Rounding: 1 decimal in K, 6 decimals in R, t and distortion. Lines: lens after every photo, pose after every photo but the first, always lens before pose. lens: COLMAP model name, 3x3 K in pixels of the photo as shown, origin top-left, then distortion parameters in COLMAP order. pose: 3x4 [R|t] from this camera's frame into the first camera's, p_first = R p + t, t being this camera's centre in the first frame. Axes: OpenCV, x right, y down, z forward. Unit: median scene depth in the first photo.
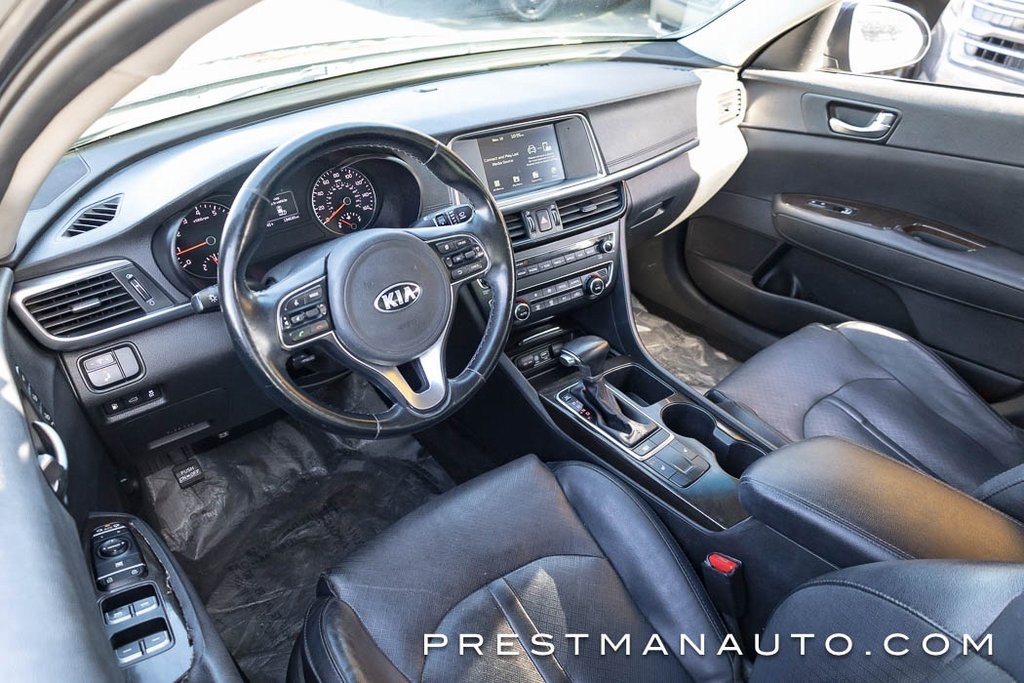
lens RADIAL K [[668.3, 0, 520.9], [0, 668.3, 335.1], [0, 0, 1]] dist [0.009600, -0.002222]
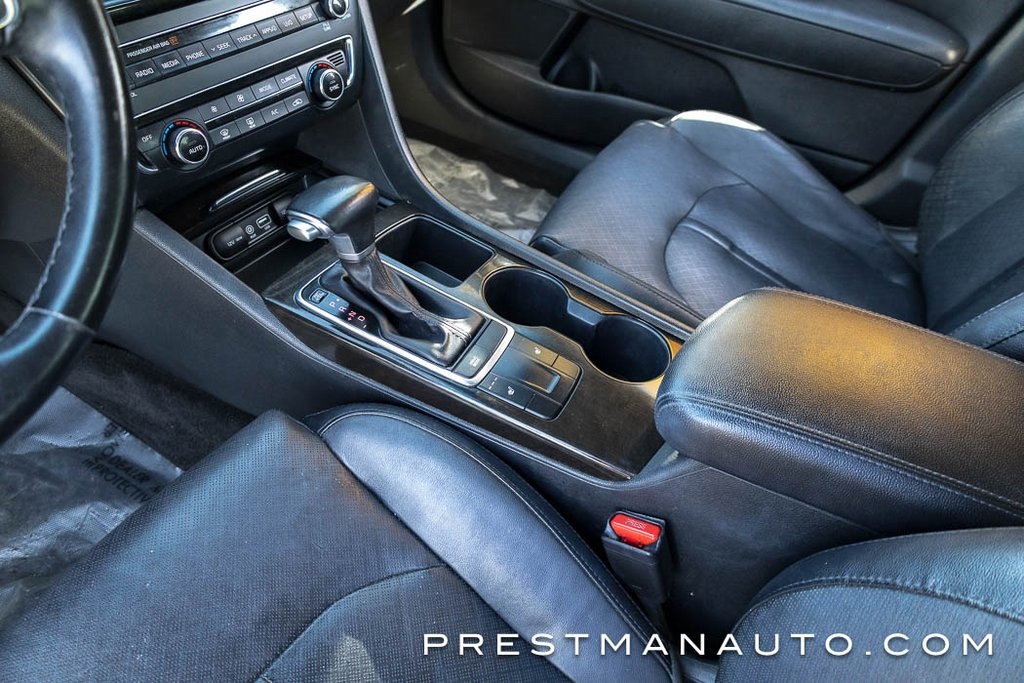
lens RADIAL K [[668.3, 0, 511.5], [0, 668.3, 338.0], [0, 0, 1]] dist [0.009600, -0.002222]
pose [[0.925305, -0.208351, 0.316861, 0.033091], [0.126516, 0.957284, 0.260002, 0.002357], [-0.357498, -0.200493, 0.912139, 0.409439]]
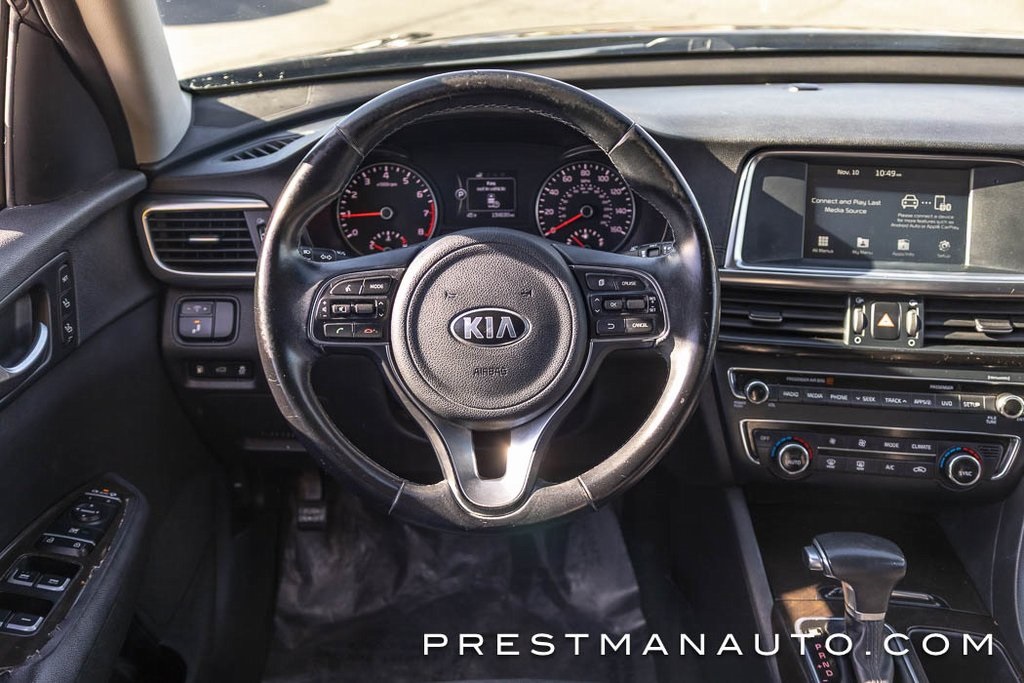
lens RADIAL K [[1059.1, 0, 522.2], [0, 1059.1, 340.4], [0, 0, 1]] dist [0.035382, 0.000000]
pose [[0.779838, 0.270889, -0.564333, 0.296047], [-0.355287, 0.933780, -0.042731, -0.007469], [0.515388, 0.233824, 0.824440, 0.095134]]
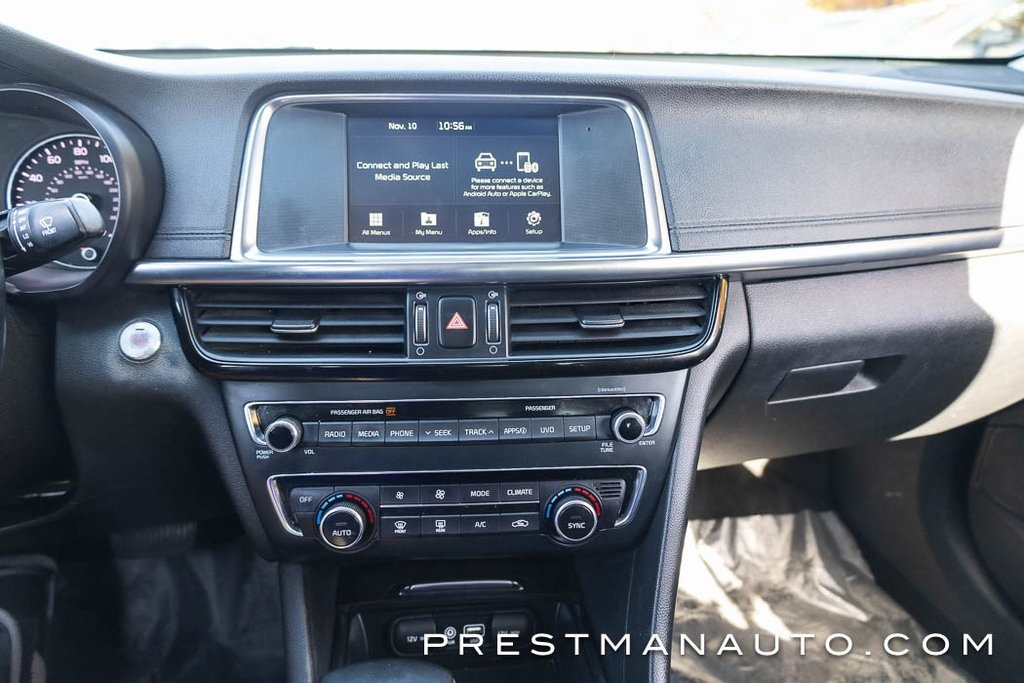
lens RADIAL K [[668.3, 0, 509.3], [0, 668.3, 328.9], [0, 0, 1]] dist [0.009600, -0.002222]
pose [[0.869649, 0.193713, -0.454077, 0.238626], [-0.280540, 0.950766, -0.131686, -0.118308], [0.406212, 0.241907, 0.881177, 0.629366]]
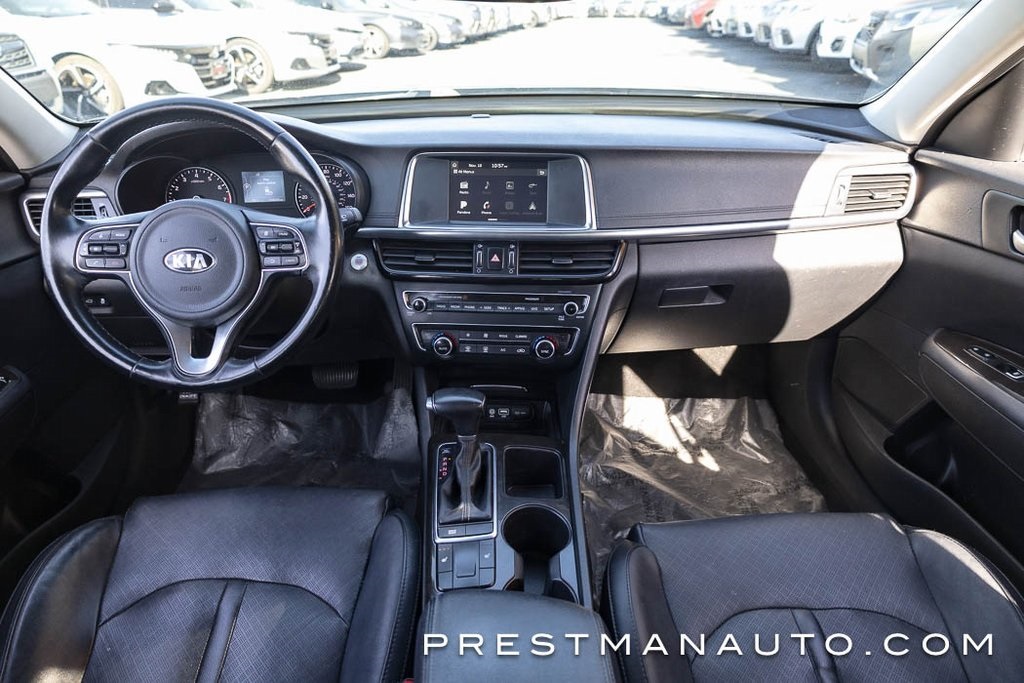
lens RADIAL K [[668.3, 0, 517.0], [0, 668.3, 337.9], [0, 0, 1]] dist [0.009600, -0.002222]
pose [[0.794578, 0.277640, -0.539965, 0.556528], [-0.330436, 0.943828, -0.000948, -0.075538], [0.509370, 0.179177, 0.841687, 0.258525]]
